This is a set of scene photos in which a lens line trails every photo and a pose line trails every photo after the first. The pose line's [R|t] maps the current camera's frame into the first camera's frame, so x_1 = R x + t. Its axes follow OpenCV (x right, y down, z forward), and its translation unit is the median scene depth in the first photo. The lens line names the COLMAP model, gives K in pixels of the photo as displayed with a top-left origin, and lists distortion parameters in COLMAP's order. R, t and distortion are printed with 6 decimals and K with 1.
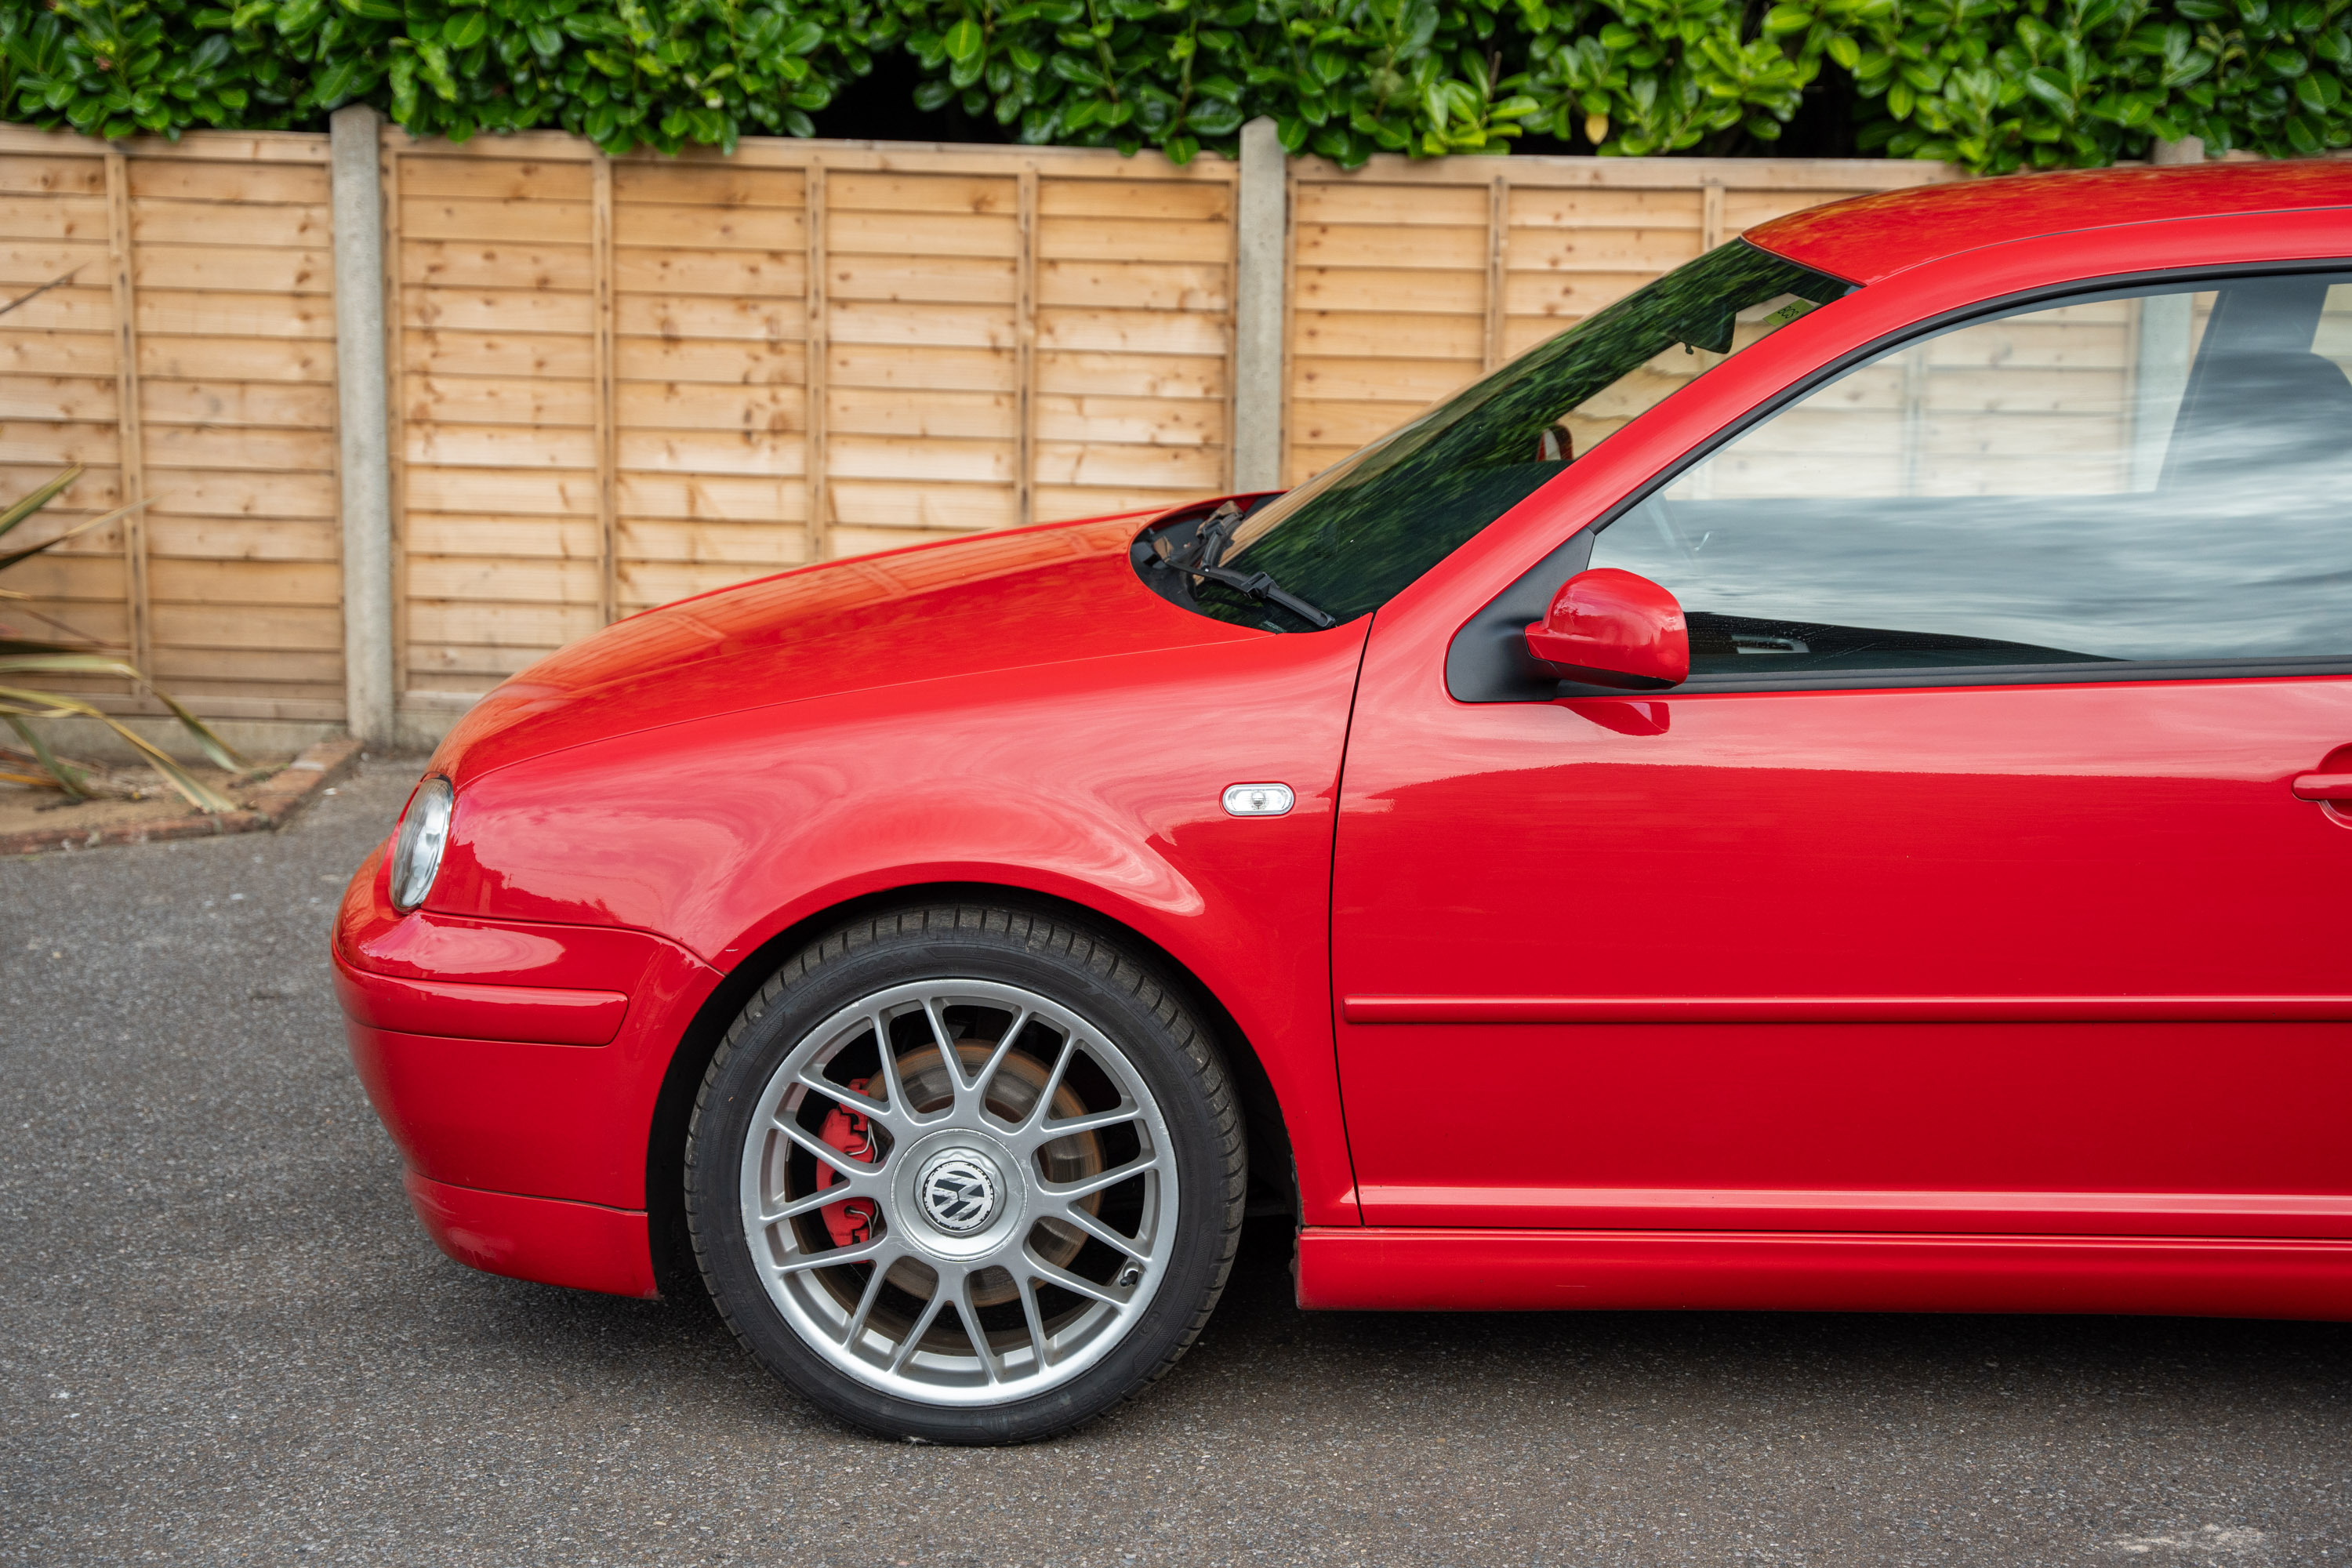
lens RADIAL K [[3900.2, 0, 1203.3], [0, 3900.2, 743.7], [0, 0, 1]] dist [0.220920, 0.000000]
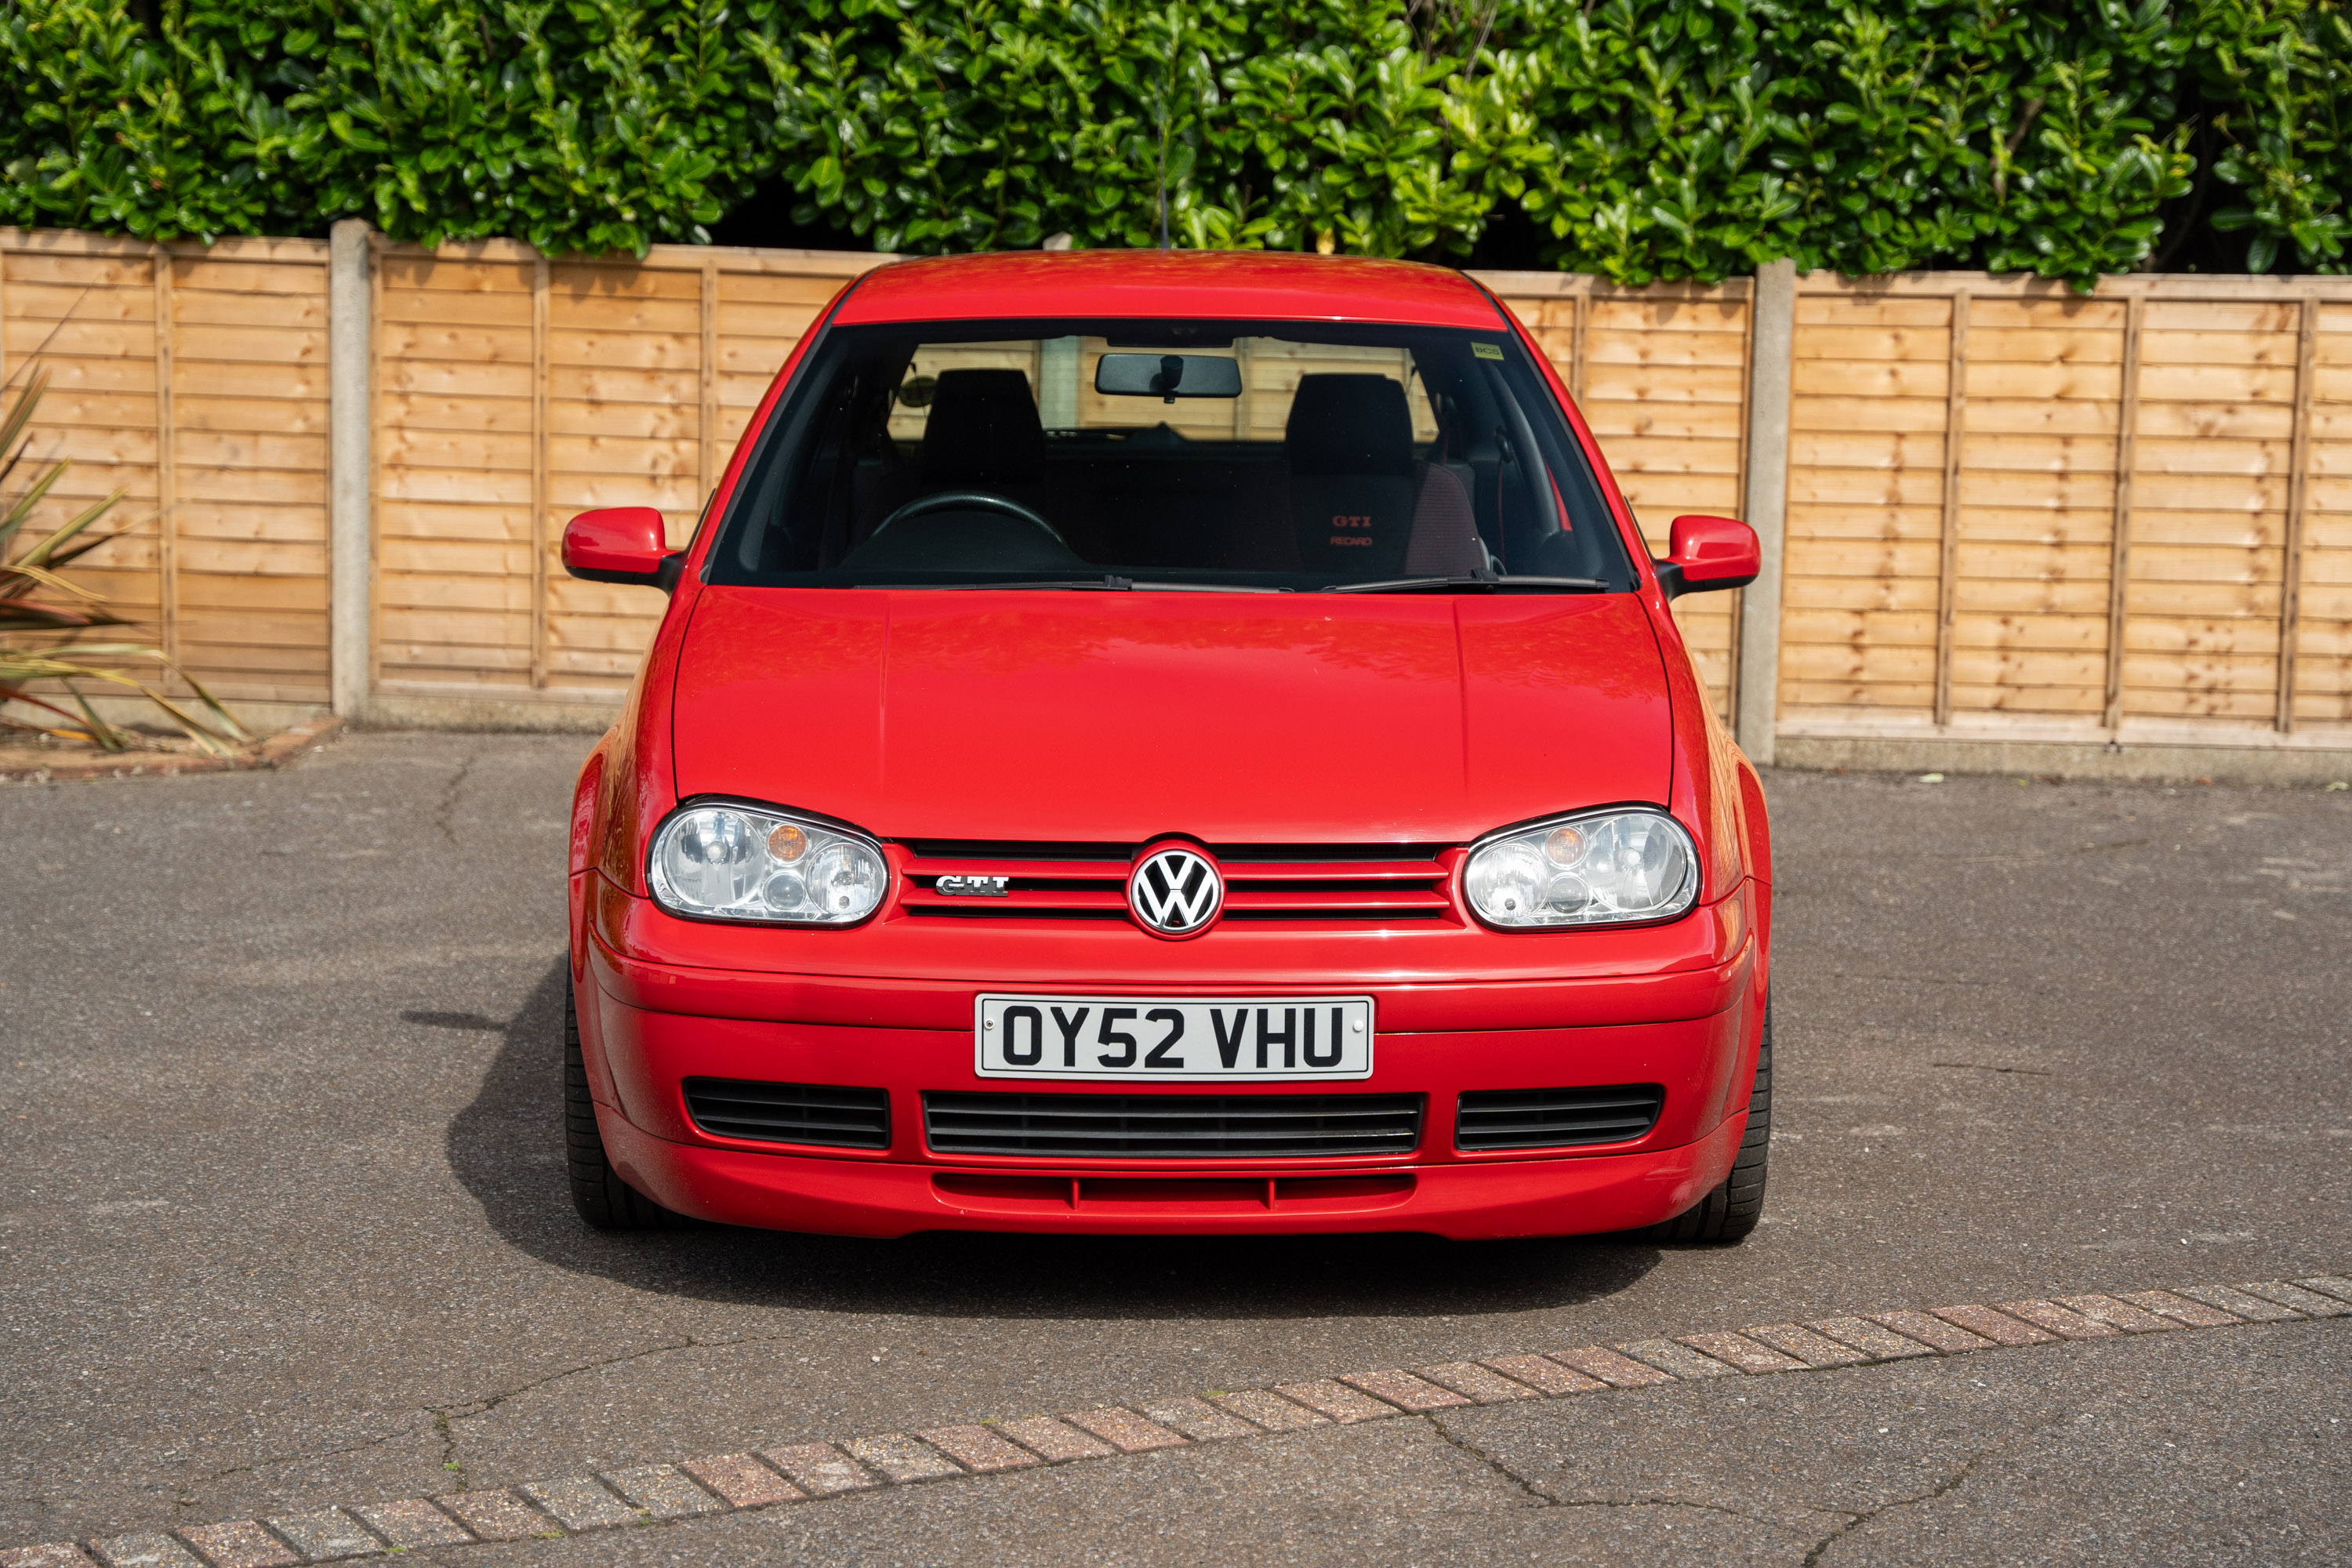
lens RADIAL K [[4346.4, 0, 1197.9], [0, 4346.4, 725.7], [0, 0, 1]] dist [0.253863, 0.000000]
pose [[0.999726, 0.011313, -0.020509, 0.090367], [-0.012228, 0.998911, -0.045032, 0.063211], [0.019977, 0.045270, 0.998775, -0.404866]]
